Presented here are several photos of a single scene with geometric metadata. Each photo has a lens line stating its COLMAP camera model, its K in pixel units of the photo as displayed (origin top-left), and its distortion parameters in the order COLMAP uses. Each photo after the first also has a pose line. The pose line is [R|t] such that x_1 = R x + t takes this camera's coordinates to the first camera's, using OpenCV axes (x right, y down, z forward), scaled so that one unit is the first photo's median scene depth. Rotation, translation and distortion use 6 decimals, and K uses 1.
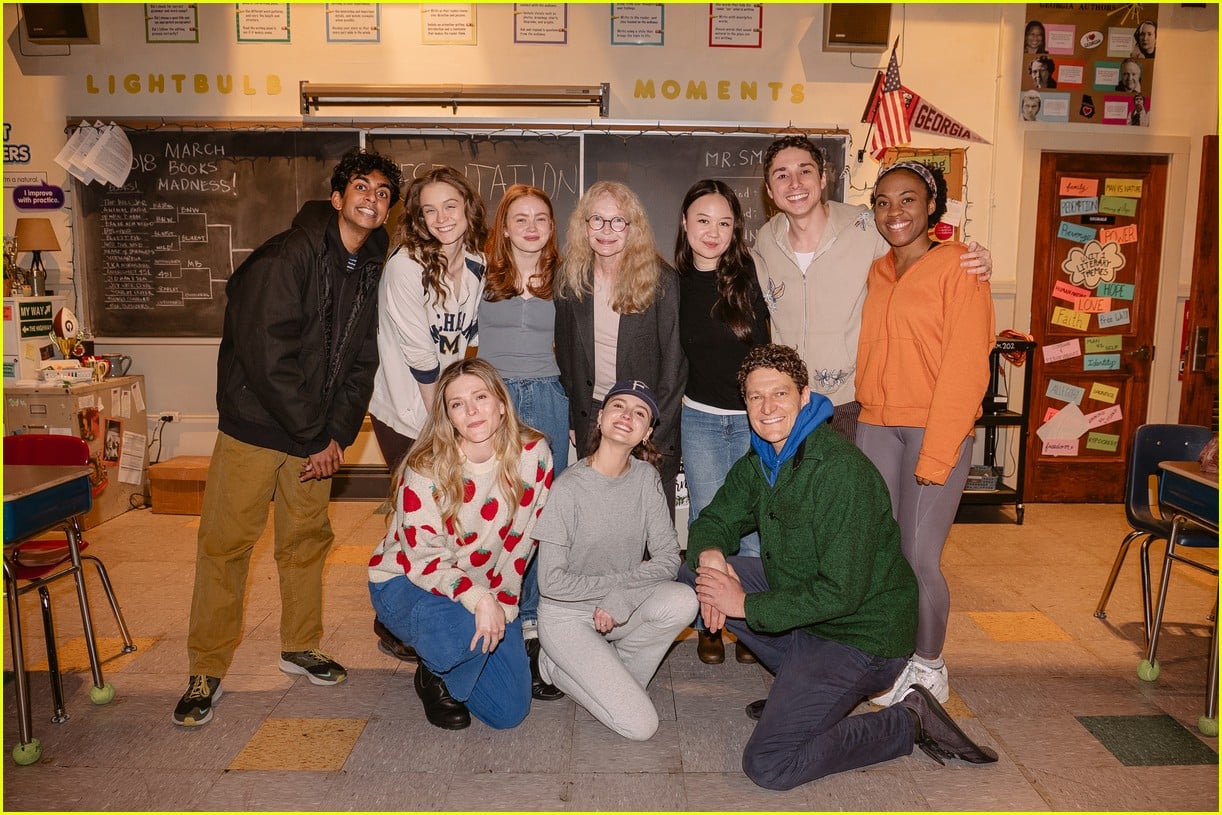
lens RADIAL K [[948.8, 0, 646.0], [0, 948.8, 421.0], [0, 0, 1]] dist [-0.055473, 0.012030]
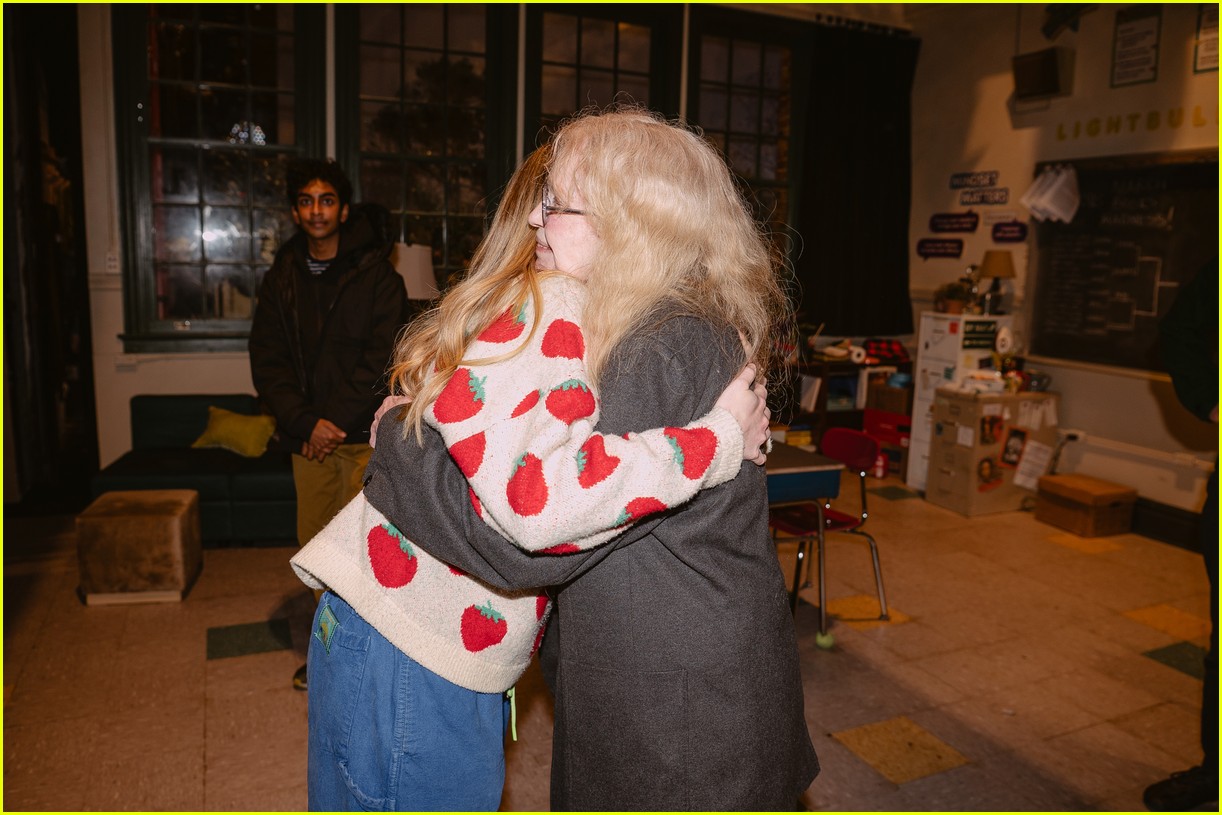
lens RADIAL K [[884.8, 0, 607.7], [0, 884.8, 397.3], [0, 0, 1]] dist [-0.068669, 0.009051]
pose [[0.381477, 0.145520, -0.912852, 0.191964], [-0.162948, 0.982653, 0.088552, -0.049757], [0.909903, 0.114967, 0.398572, 0.117494]]
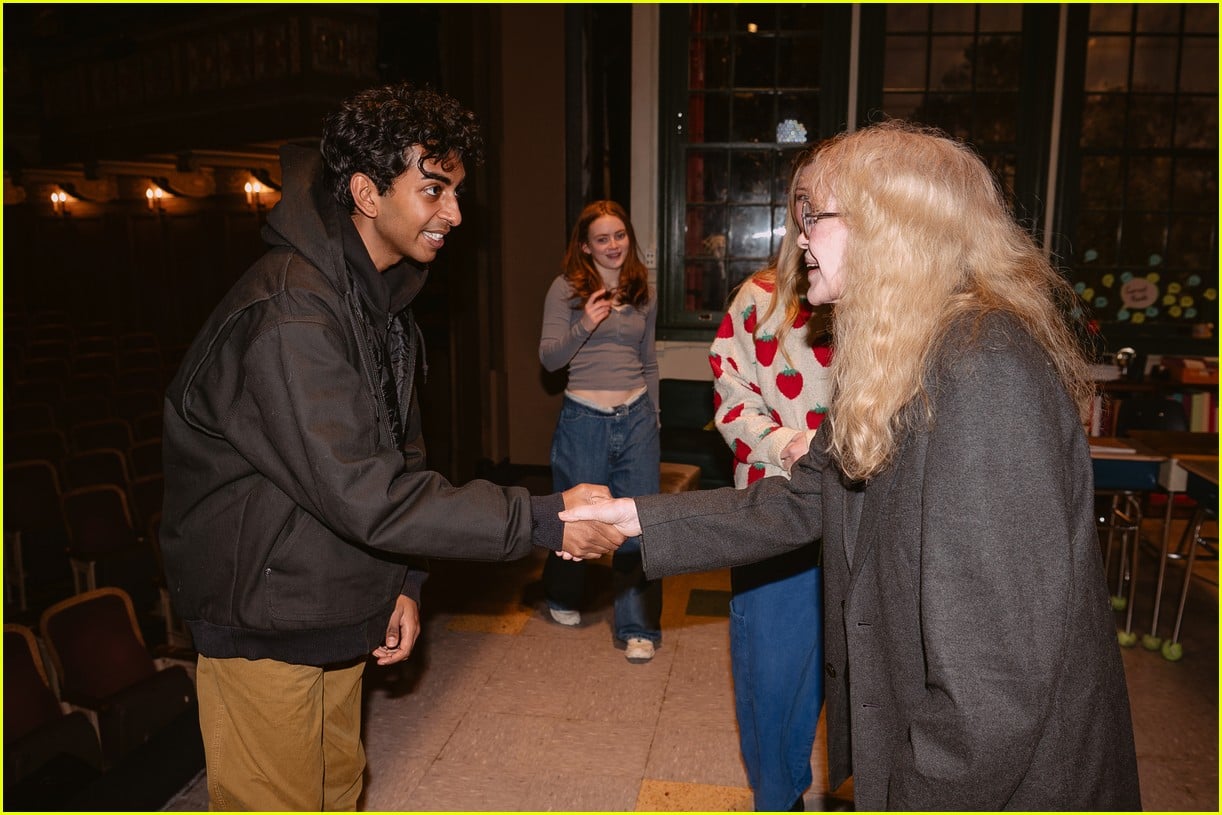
lens RADIAL K [[944.6, 0, 644.1], [0, 944.6, 428.3], [0, 0, 1]] dist [-0.062768, 0.001576]
pose [[-0.160161, 0.177944, -0.970919, 0.253868], [-0.160639, 0.965806, 0.203506, -0.055199], [0.973932, 0.188561, -0.126100, 0.159862]]
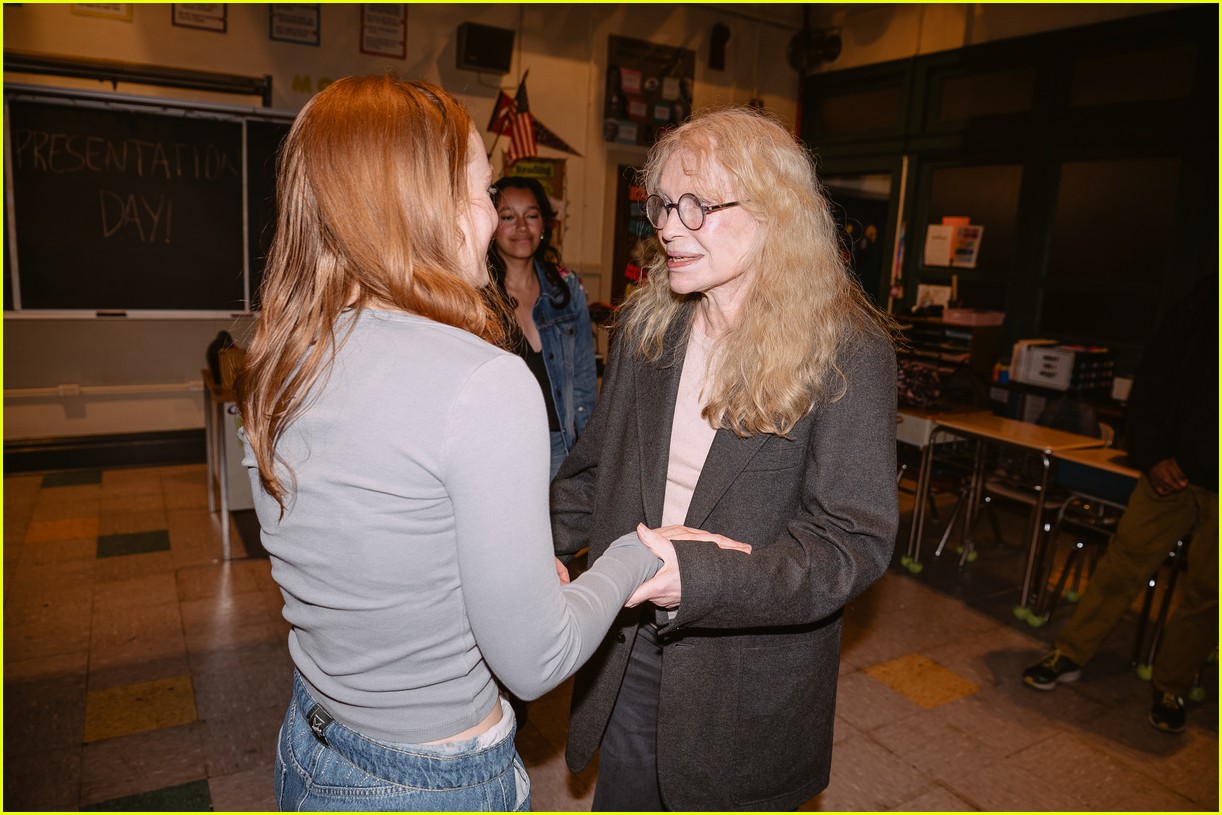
lens RADIAL K [[835.8, 0, 614.5], [0, 835.8, 411.4], [0, 0, 1]] dist [-0.062474, 0.006933]
pose [[0.878189, -0.056475, 0.474967, -0.160145], [0.026956, 0.997271, 0.068738, -0.025117], [-0.477553, -0.047561, 0.877315, -0.038685]]
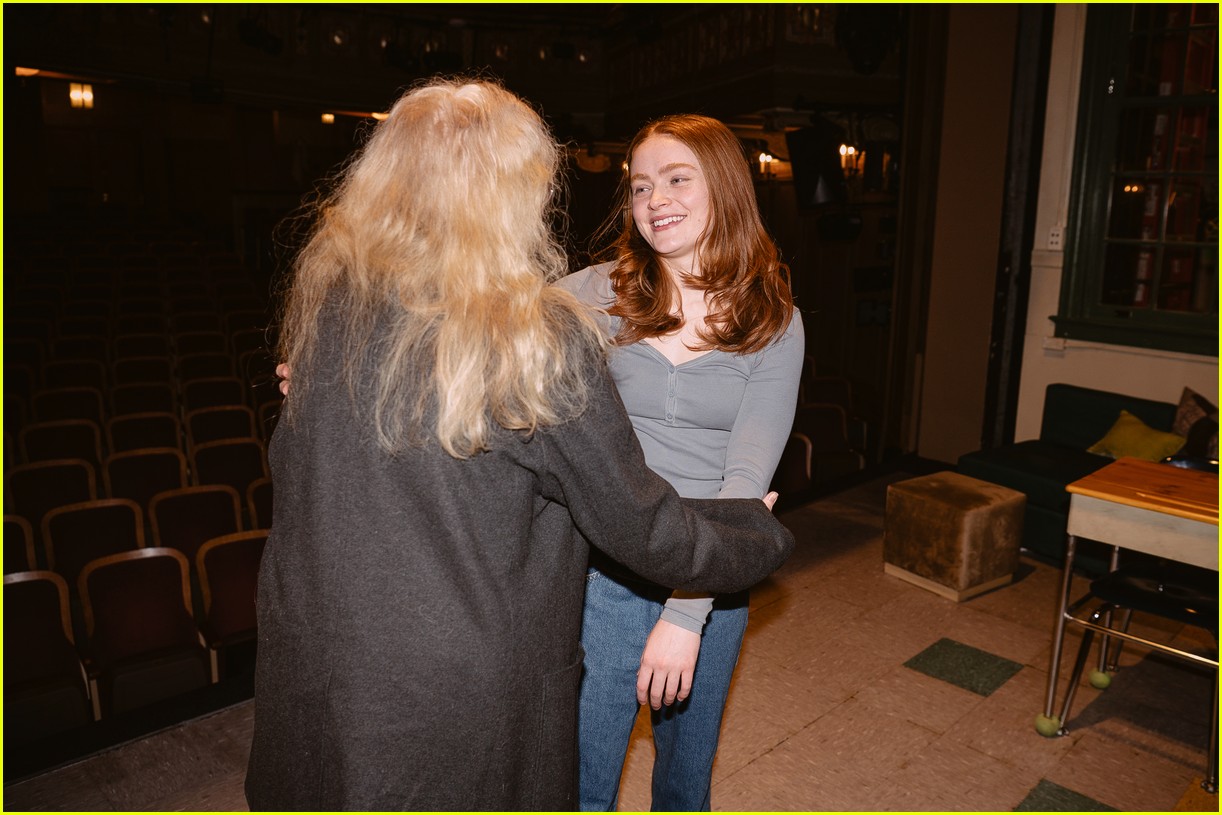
lens RADIAL K [[935.2, 0, 648.8], [0, 935.2, 397.9], [0, 0, 1]] dist [-0.072045, 0.012272]
pose [[-0.713858, 0.111130, -0.691417, 0.067905], [-0.141322, 0.944154, 0.297660, -0.087881], [0.685883, 0.310199, -0.658286, 0.355725]]
